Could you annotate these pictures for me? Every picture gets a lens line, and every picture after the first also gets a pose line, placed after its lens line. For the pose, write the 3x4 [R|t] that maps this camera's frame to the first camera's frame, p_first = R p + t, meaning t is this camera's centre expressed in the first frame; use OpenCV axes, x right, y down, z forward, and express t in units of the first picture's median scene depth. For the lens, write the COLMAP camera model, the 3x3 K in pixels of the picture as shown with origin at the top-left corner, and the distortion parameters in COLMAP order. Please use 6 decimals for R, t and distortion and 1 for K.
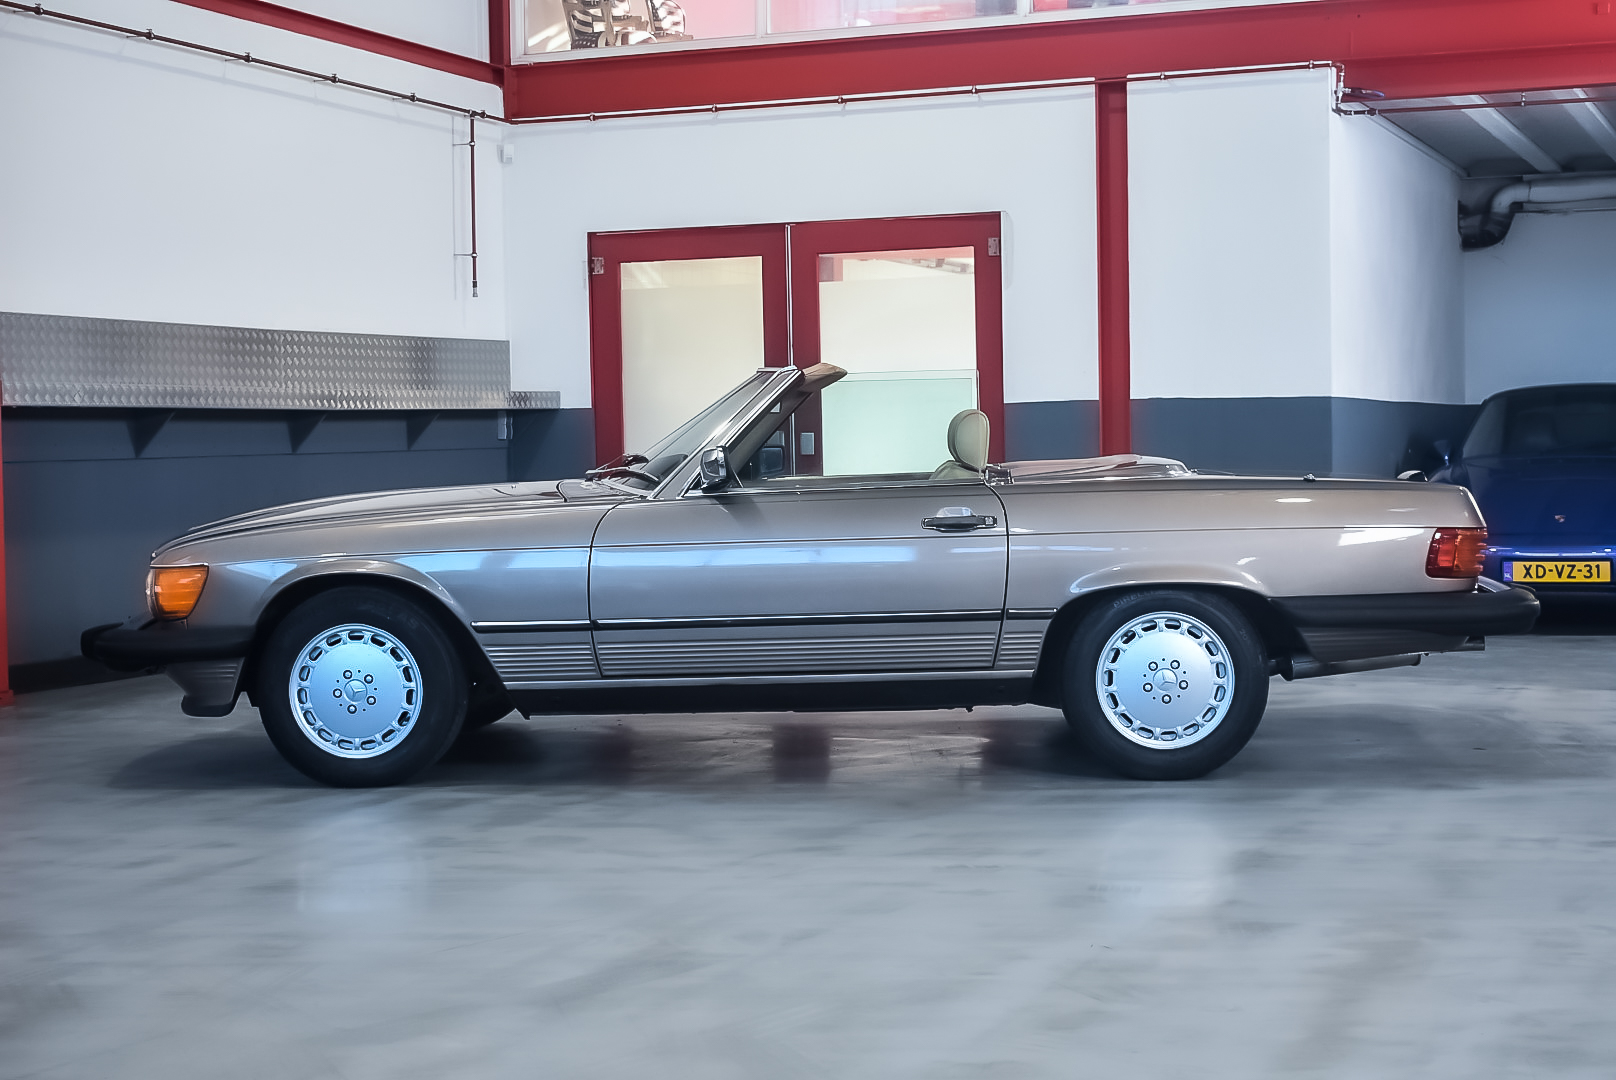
lens RADIAL K [[2541.7, 0, 807.0], [0, 2541.7, 547.3], [0, 0, 1]] dist [-0.010346, 0.000000]
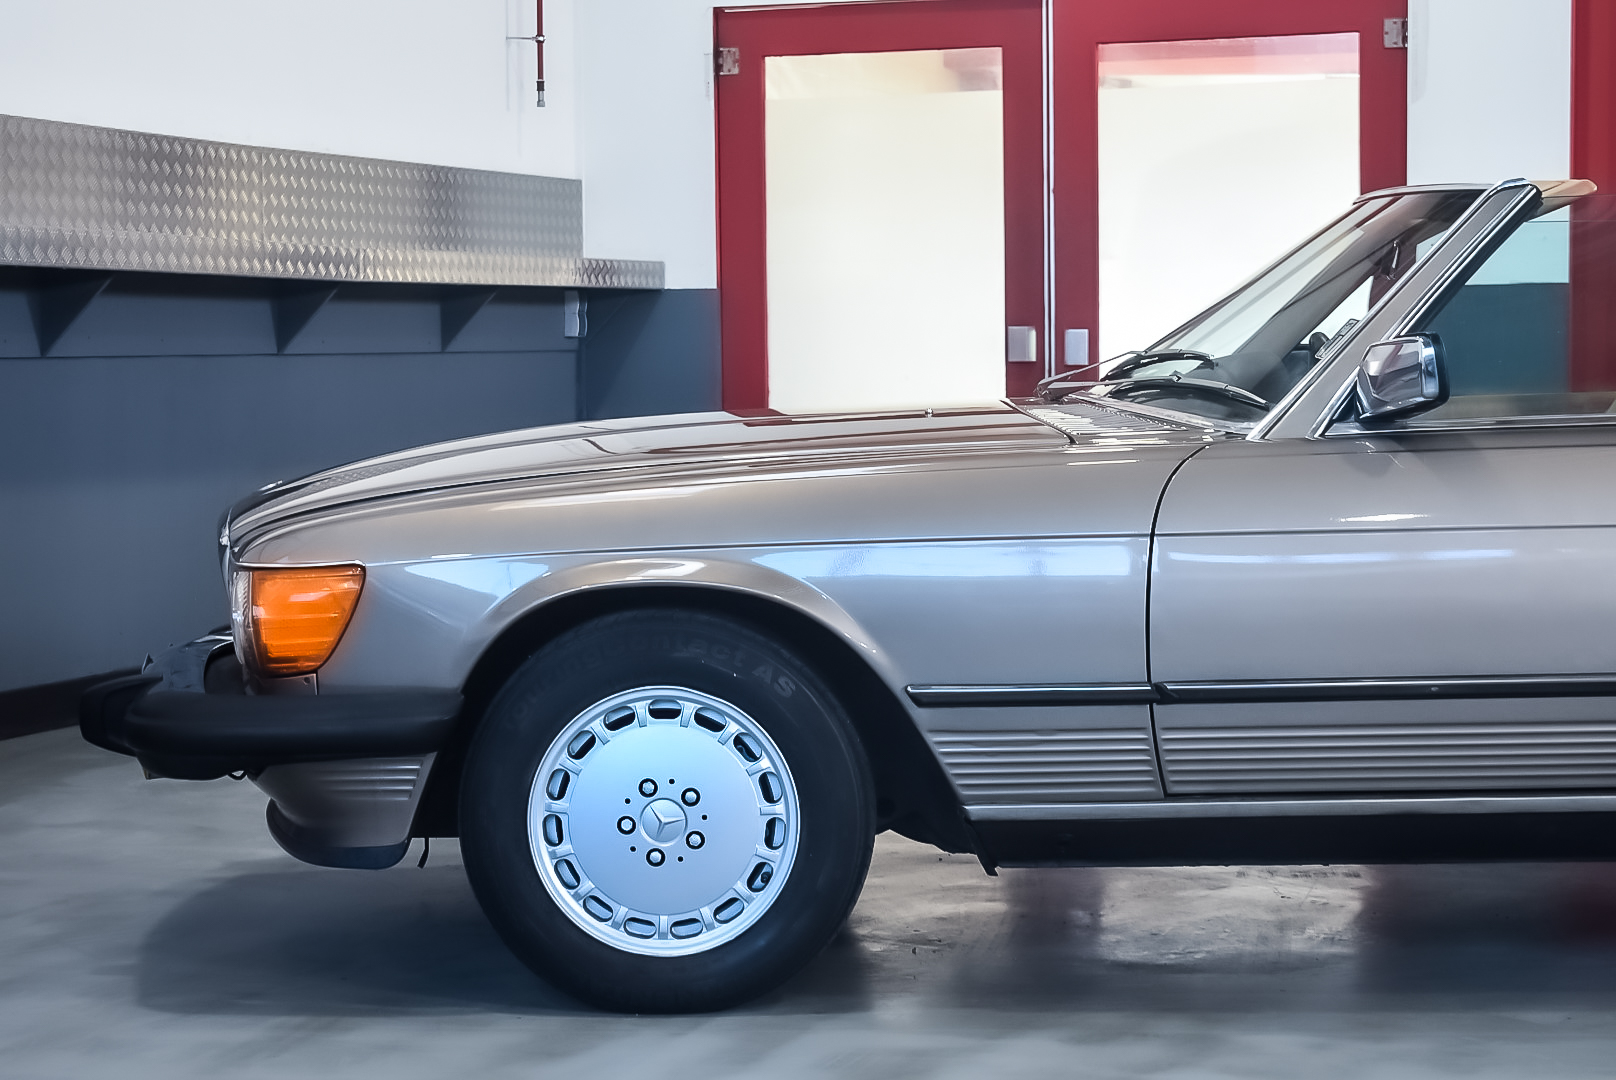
lens RADIAL K [[3240.4, 0, 808.6], [0, 3240.4, 534.5], [0, 0, 1]] dist [0.029207, 0.000000]
pose [[0.999072, 0.008054, 0.042313, -0.175154], [-0.008580, 0.999888, 0.012259, -0.007298], [-0.042210, -0.012611, 0.999029, 0.364140]]
